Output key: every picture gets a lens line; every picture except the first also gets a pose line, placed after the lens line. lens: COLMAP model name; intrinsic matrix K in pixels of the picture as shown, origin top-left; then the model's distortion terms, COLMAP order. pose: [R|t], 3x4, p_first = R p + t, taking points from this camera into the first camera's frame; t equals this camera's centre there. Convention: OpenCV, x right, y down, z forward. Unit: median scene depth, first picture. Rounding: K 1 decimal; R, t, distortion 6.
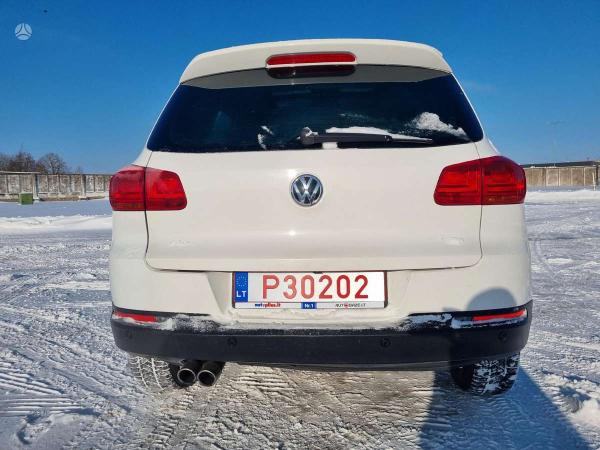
lens RADIAL K [[447.8, 0, 298.0], [0, 447.8, 223.7], [0, 0, 1]] dist [0.061794, -0.028075]
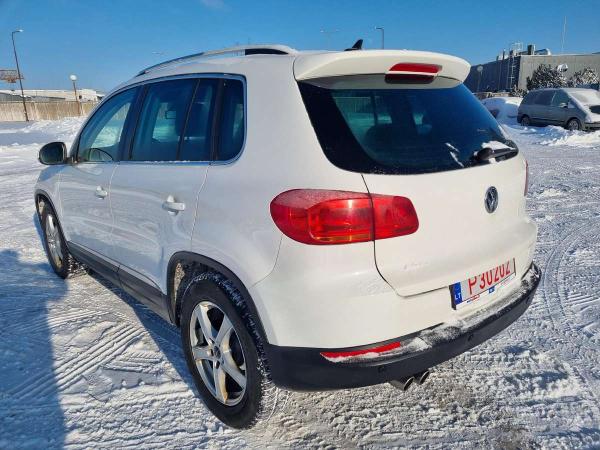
lens RADIAL K [[447.8, 0, 311.5], [0, 447.8, 227.6], [0, 0, 1]] dist [0.061794, -0.028075]
pose [[0.685257, -0.182378, 0.705097, -1.085862], [0.066397, 0.979751, 0.188890, -0.240798], [-0.725269, -0.082622, 0.683490, 0.465880]]
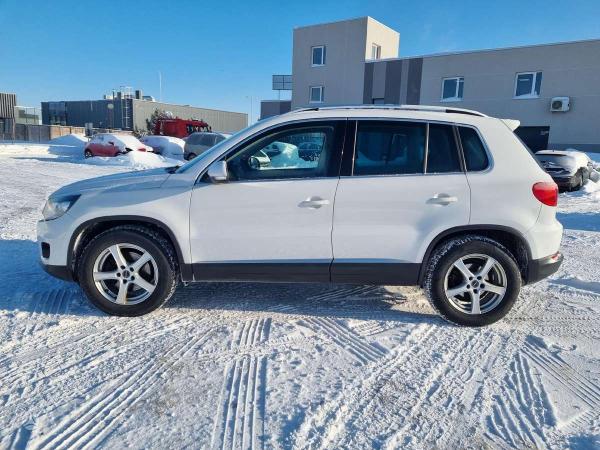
lens RADIAL K [[447.8, 0, 313.7], [0, 447.8, 215.0], [0, 0, 1]] dist [0.061794, -0.028075]
pose [[-0.092827, -0.128747, 0.987323, -2.388823], [0.041997, 0.990216, 0.133072, -0.314612], [-0.994796, 0.053817, -0.086512, 2.349749]]
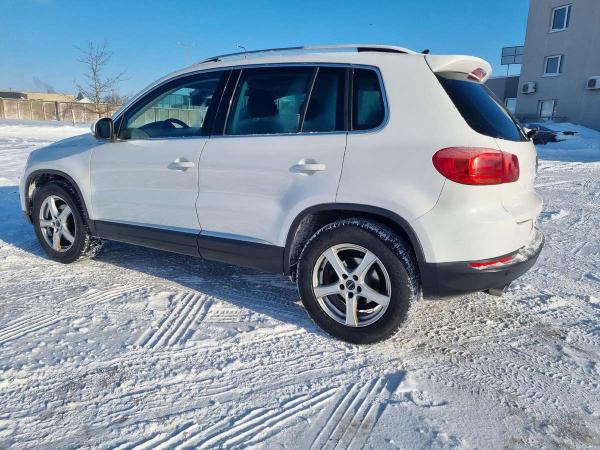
lens RADIAL K [[447.8, 0, 311.5], [0, 447.8, 217.9], [0, 0, 1]] dist [0.061794, -0.028075]
pose [[0.419697, -0.147748, 0.895558, -1.829503], [0.028314, 0.988314, 0.149781, -0.147924], [-0.907222, -0.037506, 0.418976, 0.952685]]
